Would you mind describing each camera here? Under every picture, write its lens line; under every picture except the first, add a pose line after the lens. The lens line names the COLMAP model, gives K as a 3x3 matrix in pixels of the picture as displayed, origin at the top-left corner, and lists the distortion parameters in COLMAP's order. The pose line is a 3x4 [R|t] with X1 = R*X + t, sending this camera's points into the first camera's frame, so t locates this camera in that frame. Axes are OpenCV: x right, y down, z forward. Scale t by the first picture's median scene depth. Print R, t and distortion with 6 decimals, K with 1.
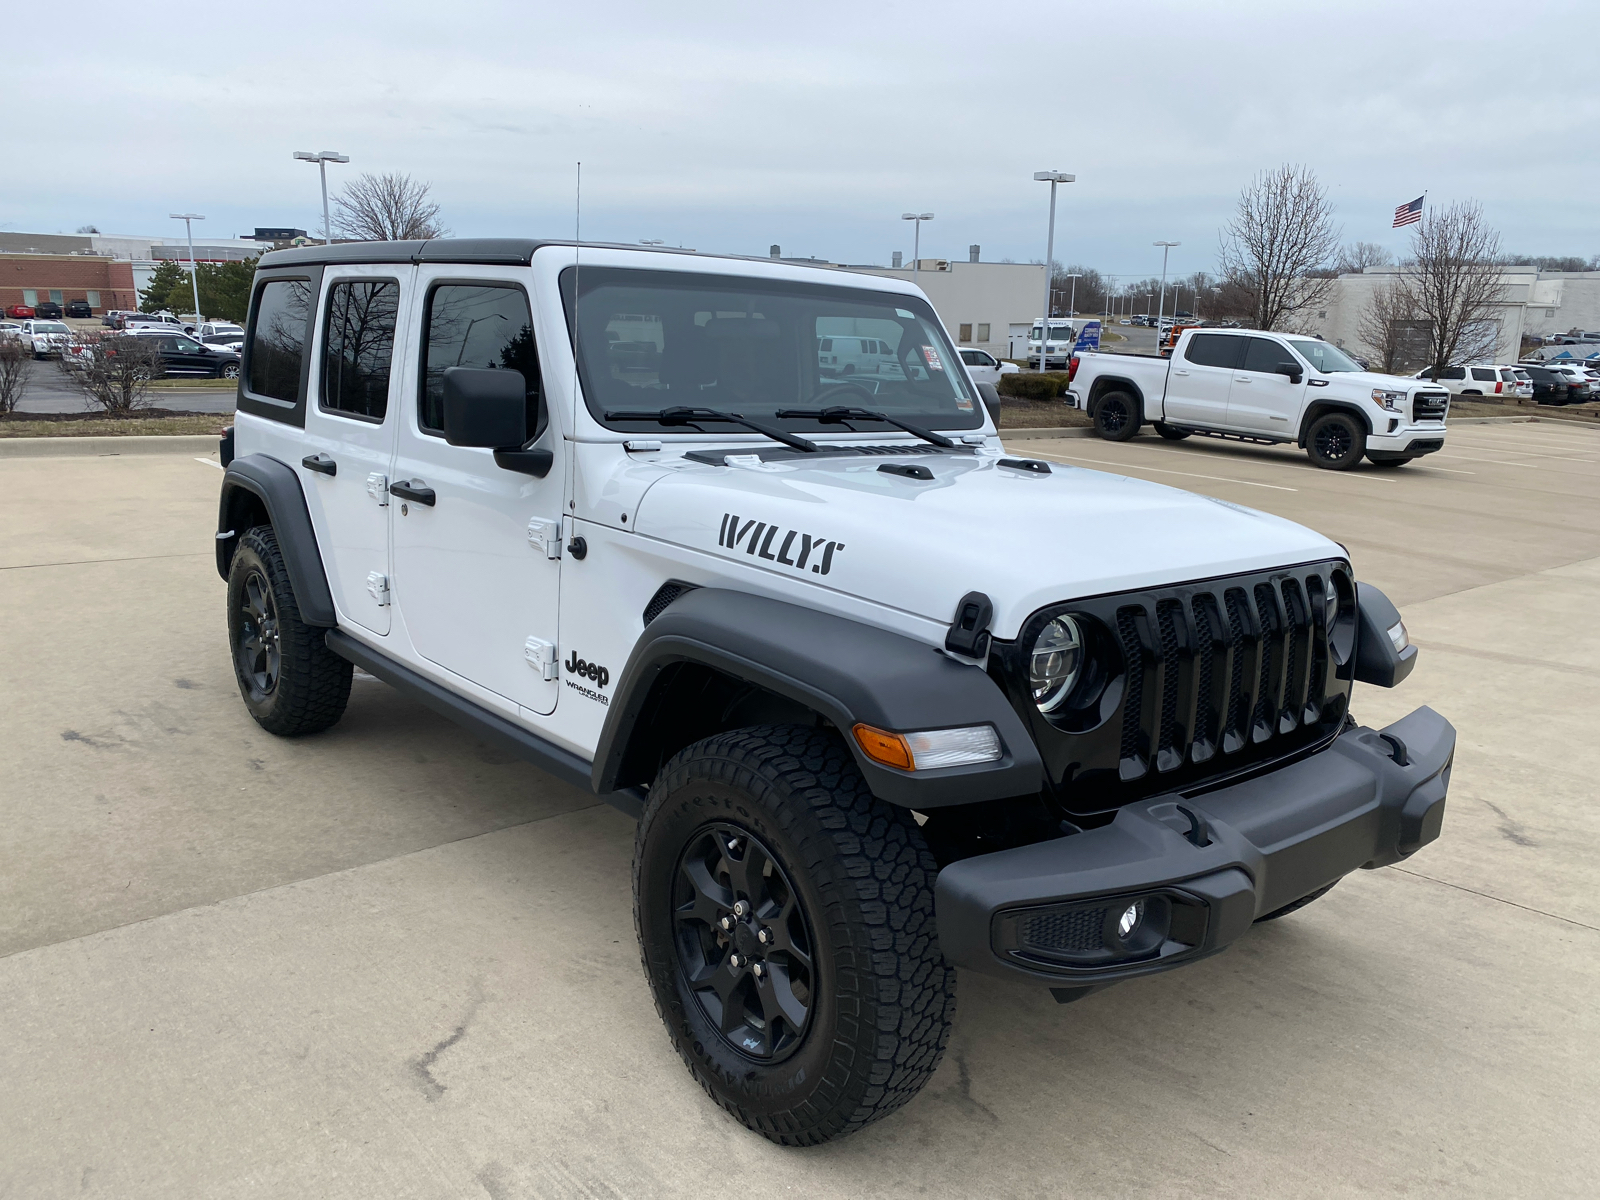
lens RADIAL K [[1230.9, 0, 787.1], [0, 1230.9, 592.4], [0, 0, 1]] dist [0.017585, 0.004097]
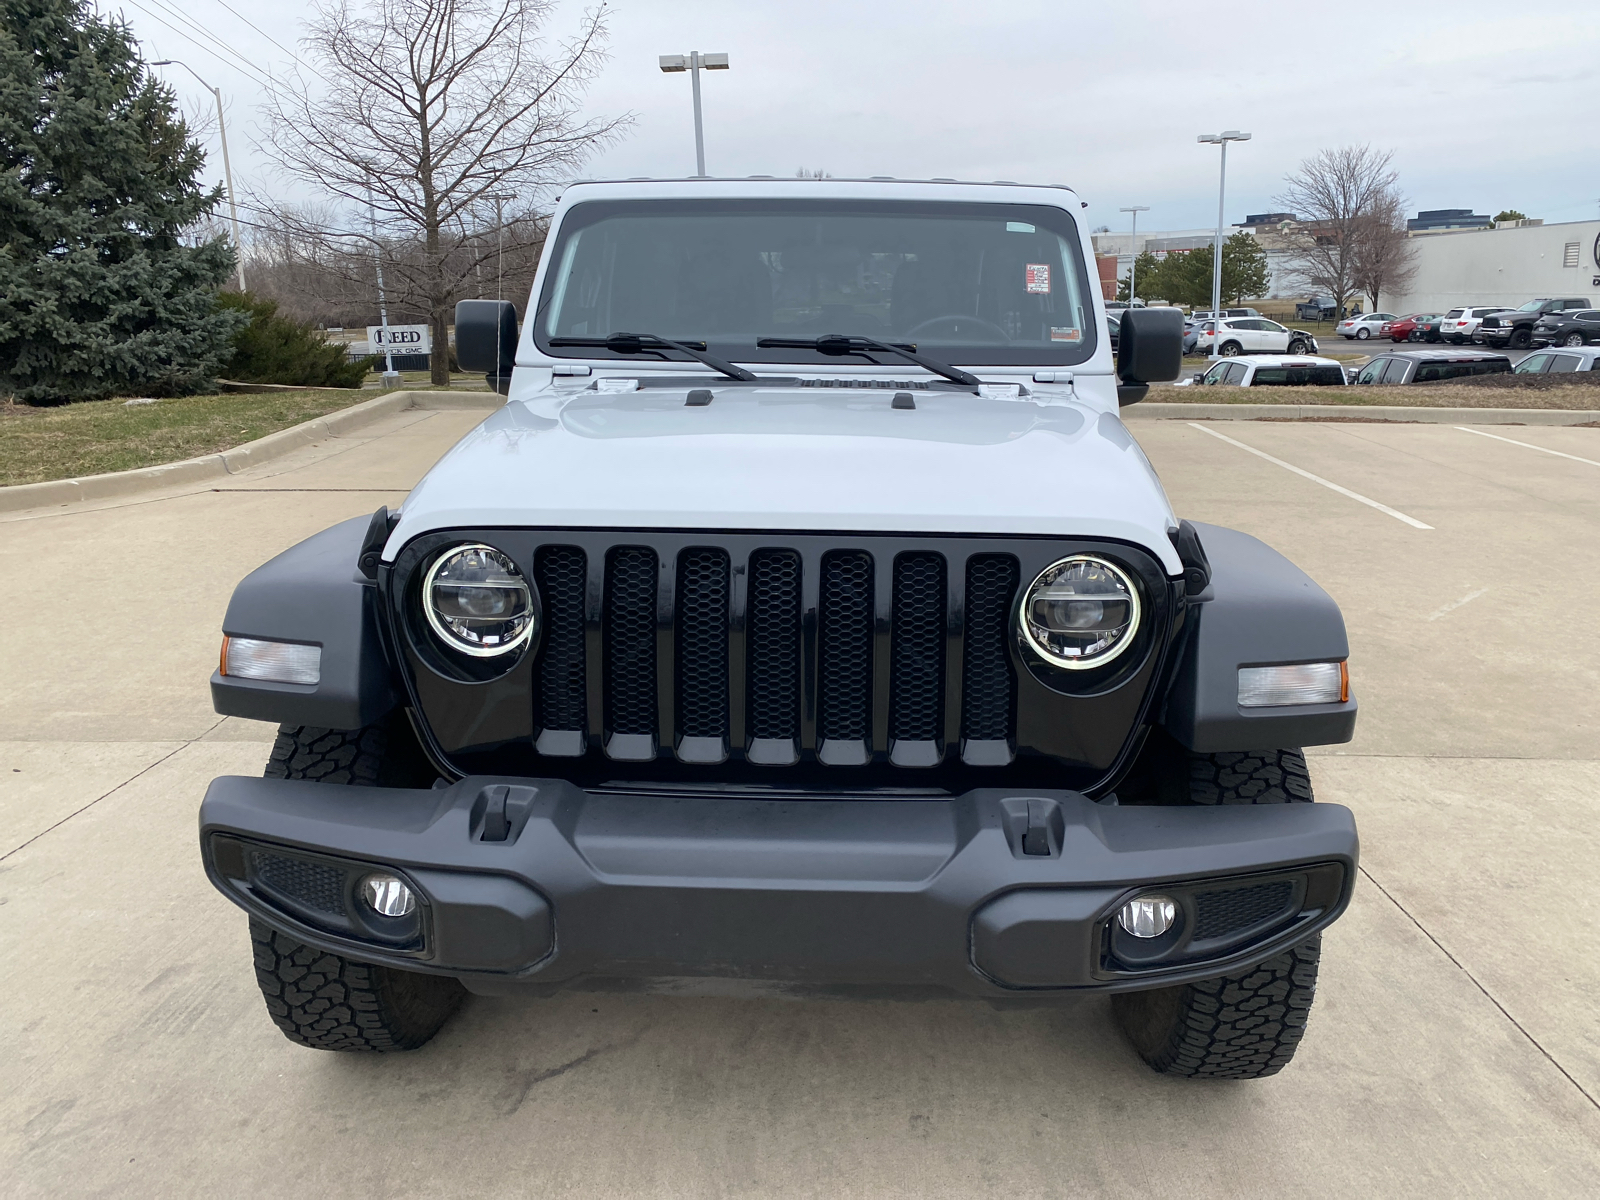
lens RADIAL K [[1220.3, 0, 802.3], [0, 1220.3, 575.1], [0, 0, 1]] dist [0.003544, 0.002566]
pose [[0.741650, 0.113750, -0.661073, 0.711365], [-0.112412, 0.992656, 0.044691, -0.018693], [0.661301, 0.041167, 0.748990, 0.379730]]
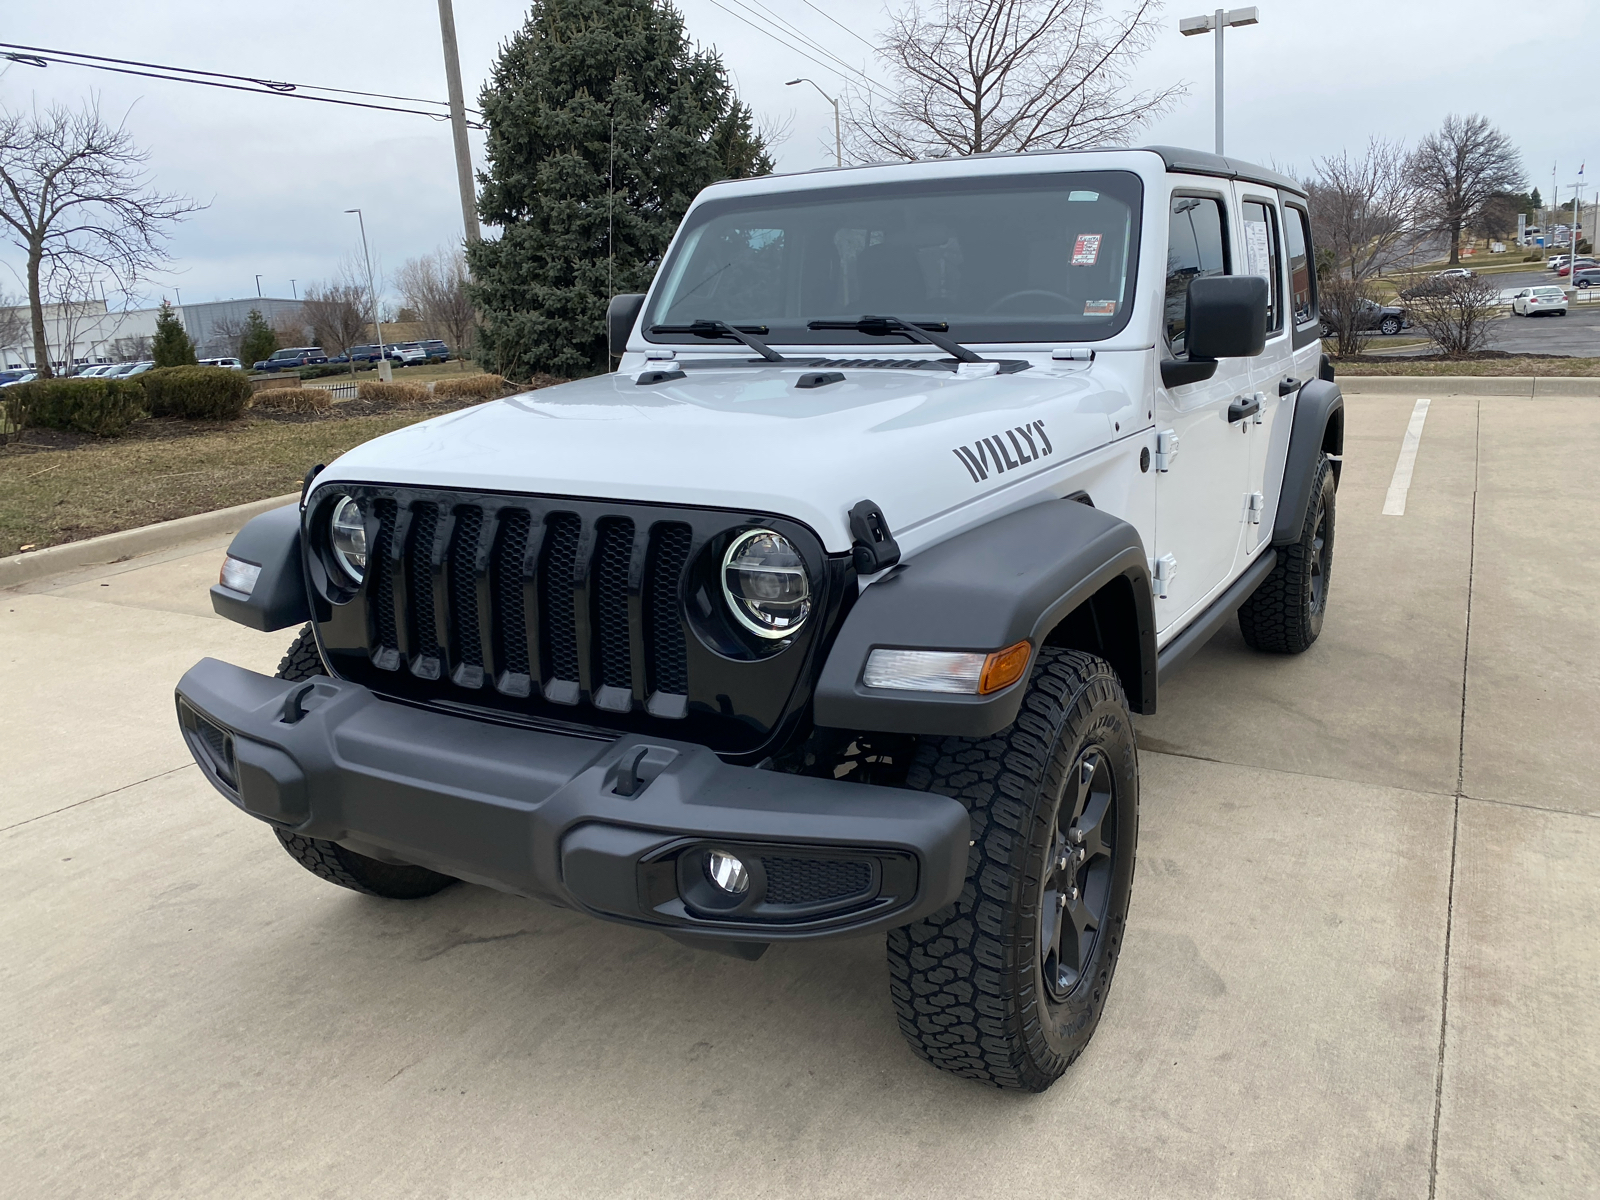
lens RADIAL K [[1220.3, 0, 802.3], [0, 1220.3, 575.1], [0, 0, 1]] dist [0.003544, 0.002566]
pose [[0.347235, 0.163045, -0.923496, 1.016243], [-0.138852, 0.982854, 0.121316, -0.074174], [0.927442, 0.086104, 0.363920, 0.728734]]
